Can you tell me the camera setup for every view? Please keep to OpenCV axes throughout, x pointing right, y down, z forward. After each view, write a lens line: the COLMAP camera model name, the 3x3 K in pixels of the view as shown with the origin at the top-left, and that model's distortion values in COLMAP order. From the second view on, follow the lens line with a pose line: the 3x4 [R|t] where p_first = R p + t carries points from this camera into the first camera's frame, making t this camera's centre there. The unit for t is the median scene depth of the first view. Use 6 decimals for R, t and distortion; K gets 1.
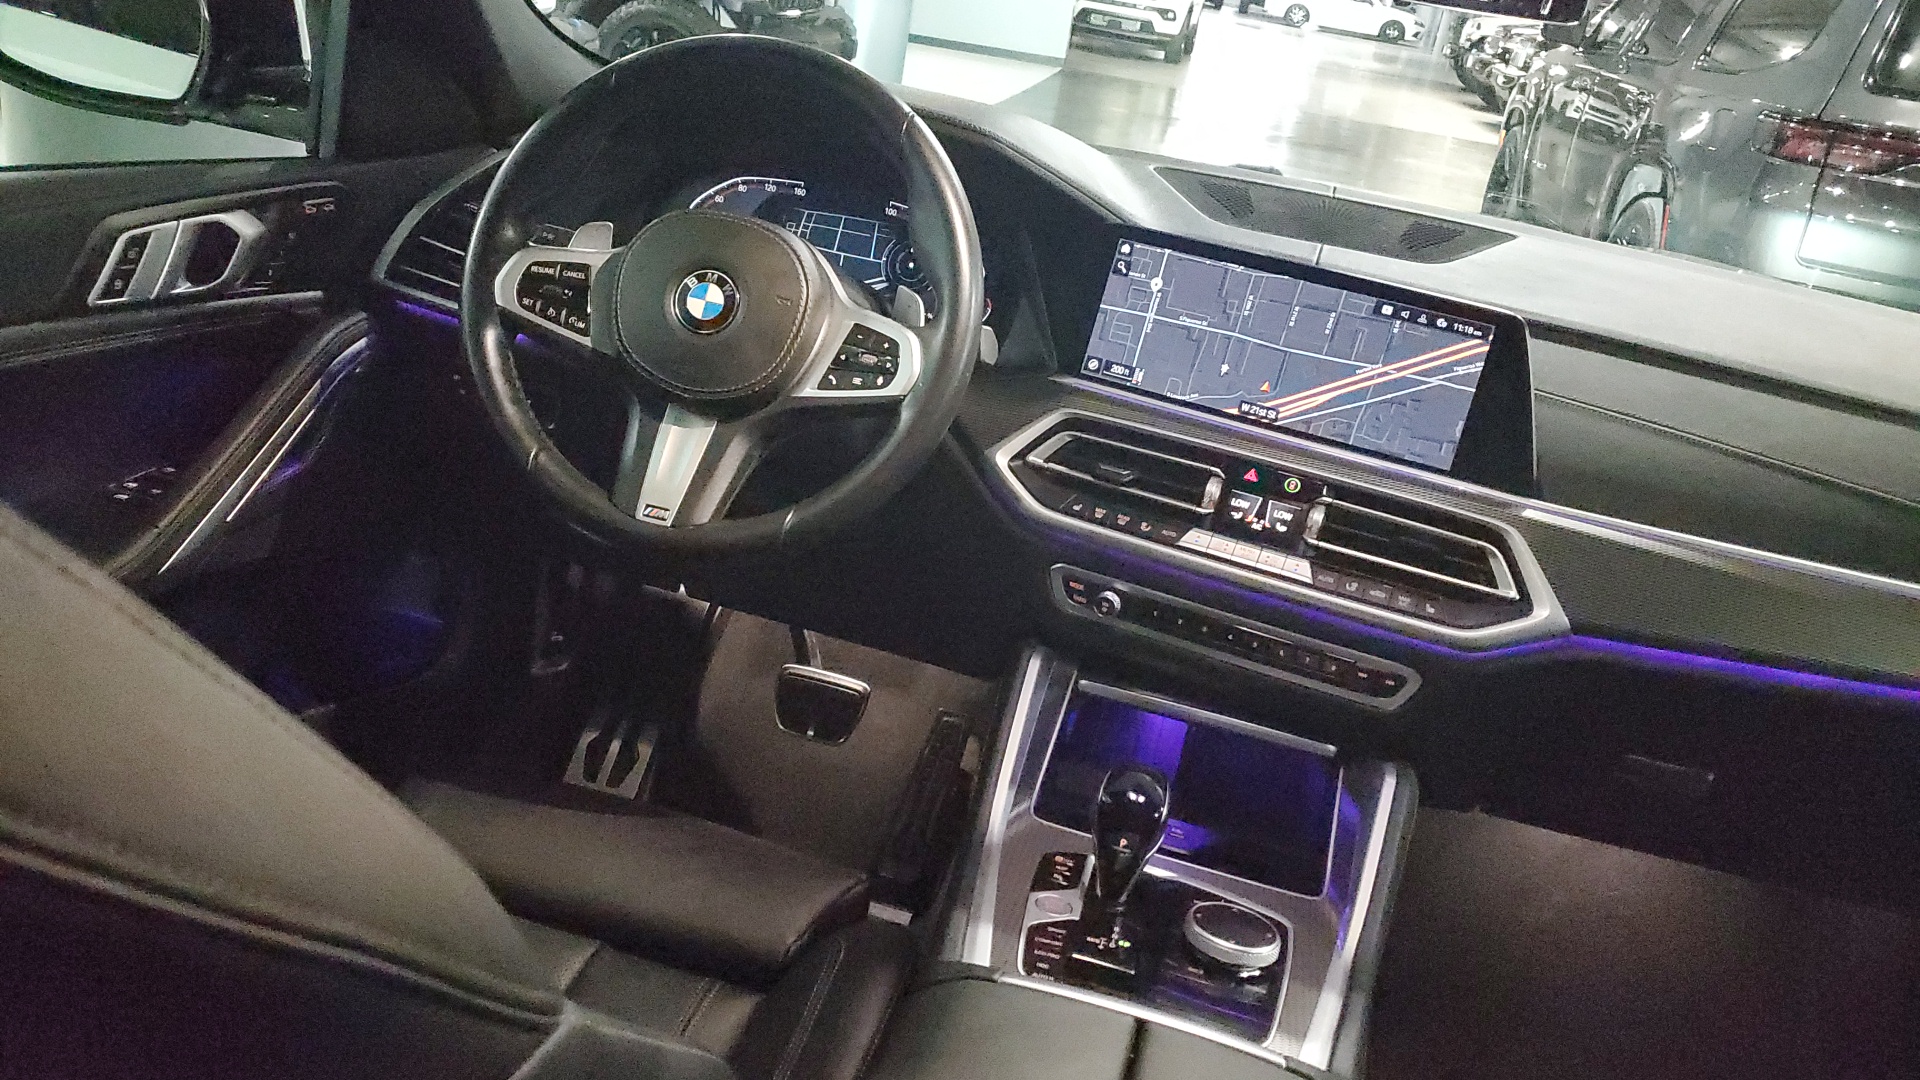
lens RADIAL K [[1513.8, 0, 946.7], [0, 1513.8, 532.1], [0, 0, 1]] dist [0.252981, -0.920229]
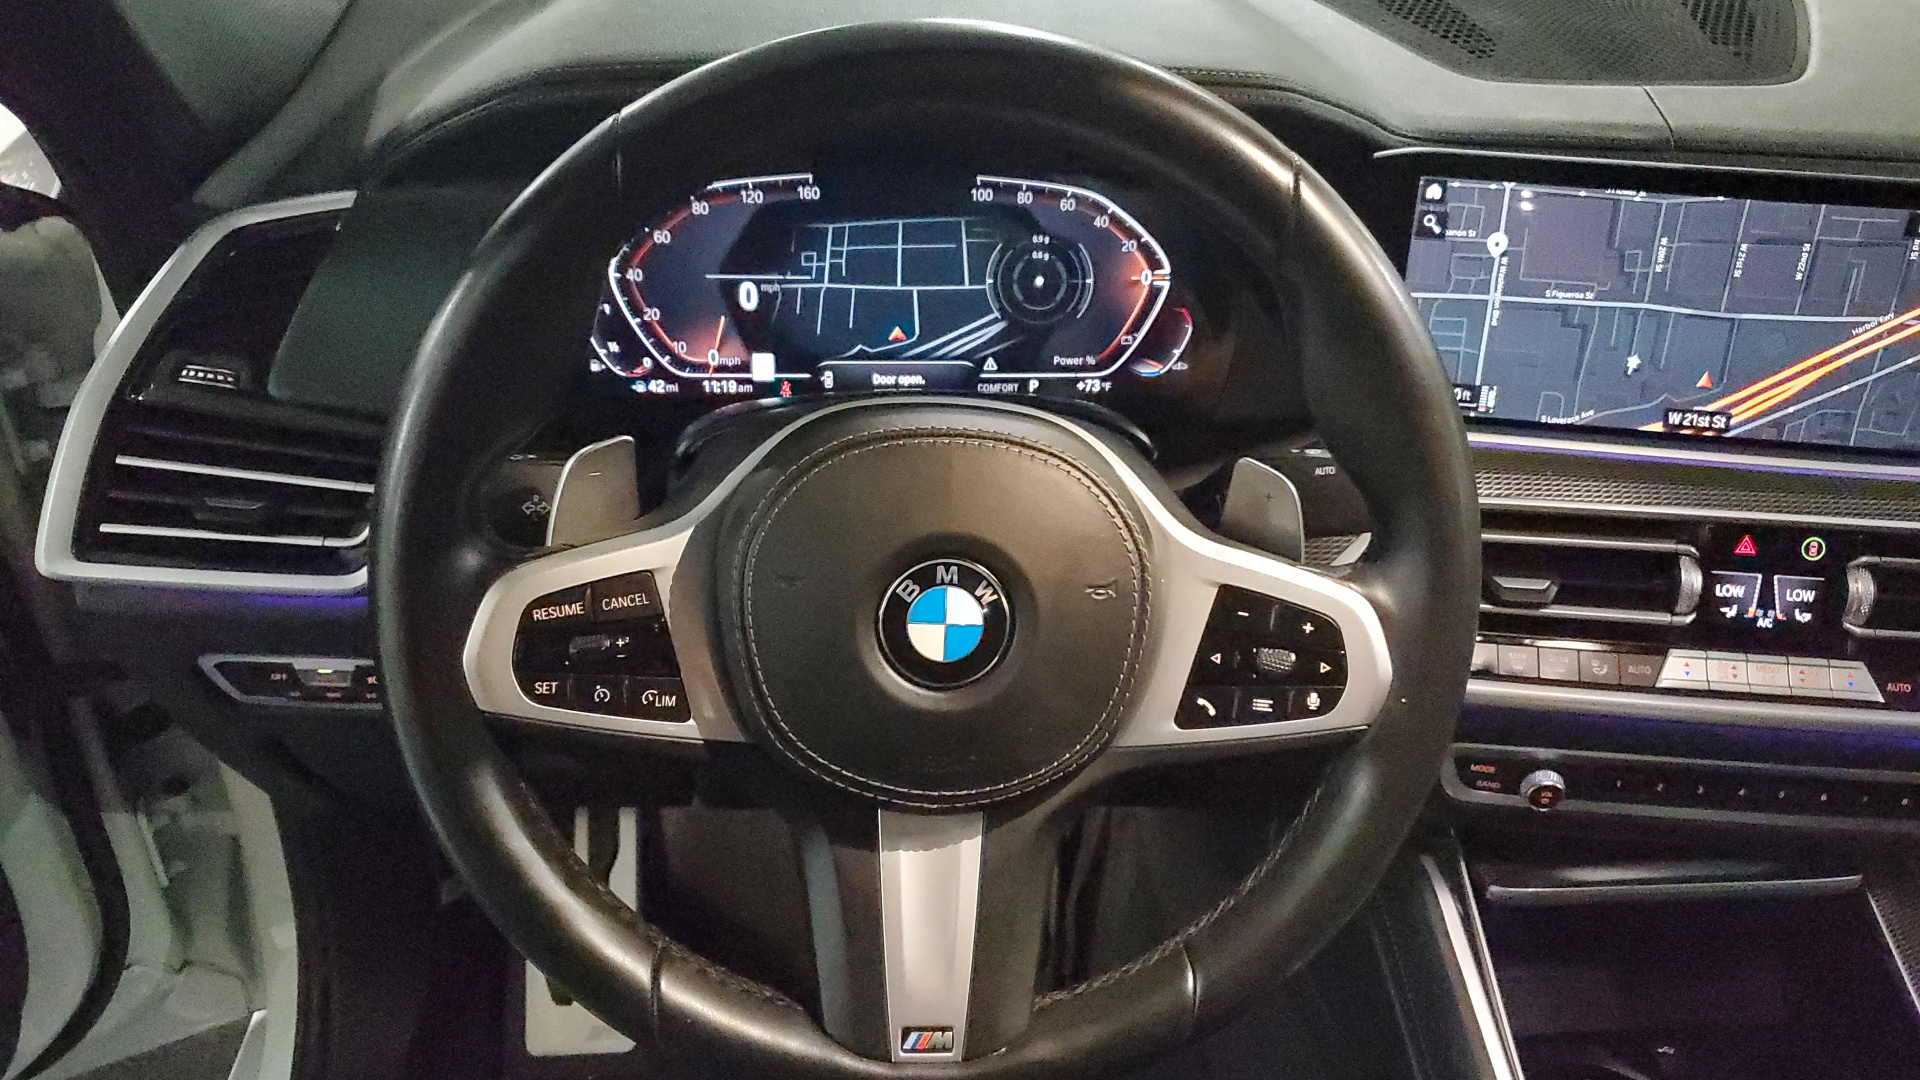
lens RADIAL K [[1506.6, 0, 958.6], [0, 1506.6, 568.1], [0, 0, 1]] dist [0.120860, -0.181648]
pose [[0.933671, -0.291759, 0.207690, -0.228745], [0.223873, 0.928134, 0.297403, -0.284803], [-0.279535, -0.231180, 0.931888, 0.510875]]
